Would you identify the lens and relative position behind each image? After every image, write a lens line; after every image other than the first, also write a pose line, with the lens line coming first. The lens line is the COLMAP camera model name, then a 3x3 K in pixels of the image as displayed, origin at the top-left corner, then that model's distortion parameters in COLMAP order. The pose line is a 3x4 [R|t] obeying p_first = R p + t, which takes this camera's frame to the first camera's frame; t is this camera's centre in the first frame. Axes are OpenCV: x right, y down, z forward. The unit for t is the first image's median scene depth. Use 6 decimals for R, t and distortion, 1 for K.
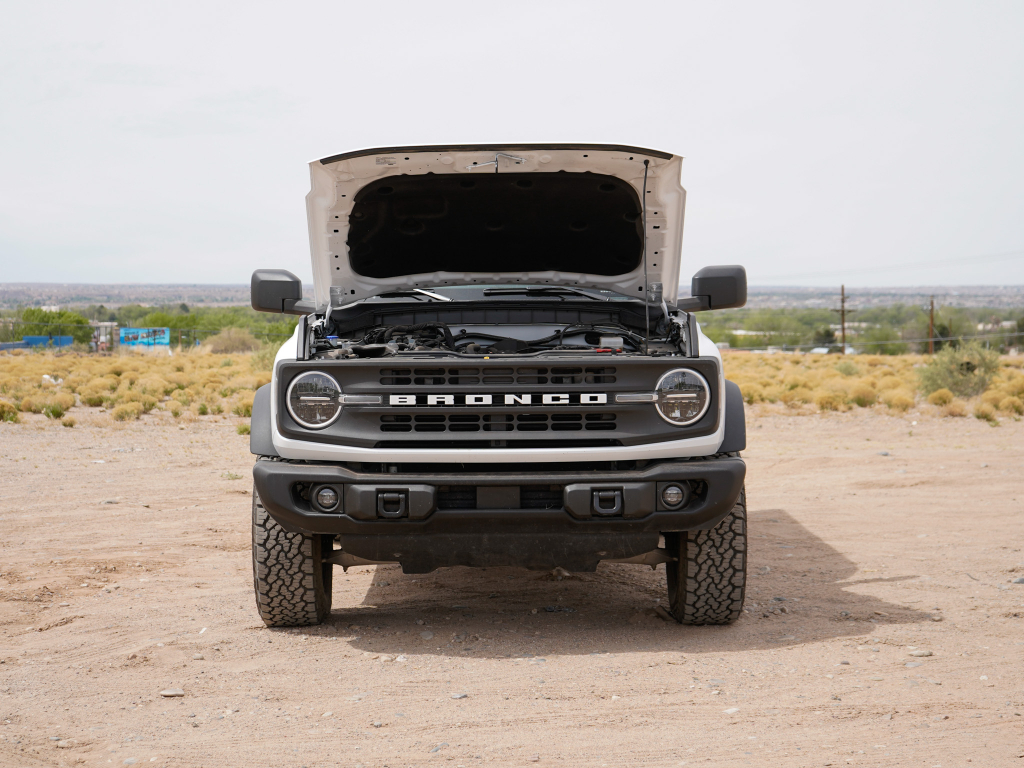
lens RADIAL K [[1526.0, 0, 513.0], [0, 1526.0, 389.9], [0, 0, 1]] dist [-0.004591, 0.000000]
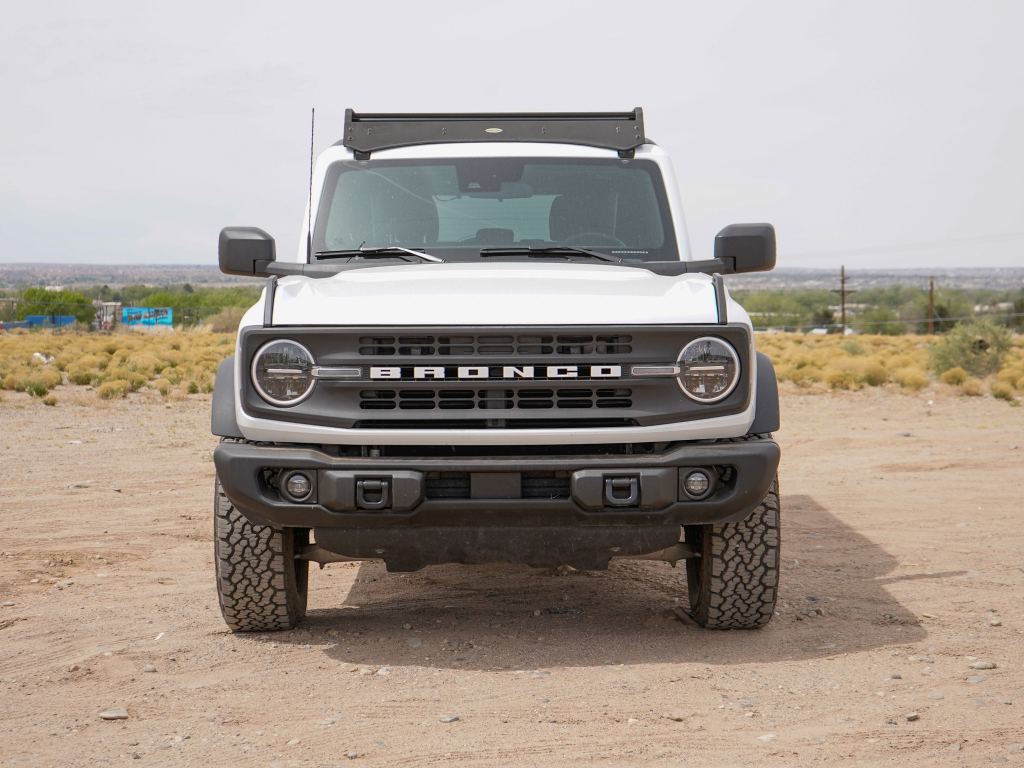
lens RADIAL K [[1502.5, 0, 511.6], [0, 1502.5, 379.8], [0, 0, 1]] dist [-0.002682, 0.000000]
pose [[0.999997, 0.000715, -0.002191, 0.001106], [-0.000701, 0.999980, 0.006229, 0.004883], [0.002195, -0.006228, 0.999978, 0.138280]]
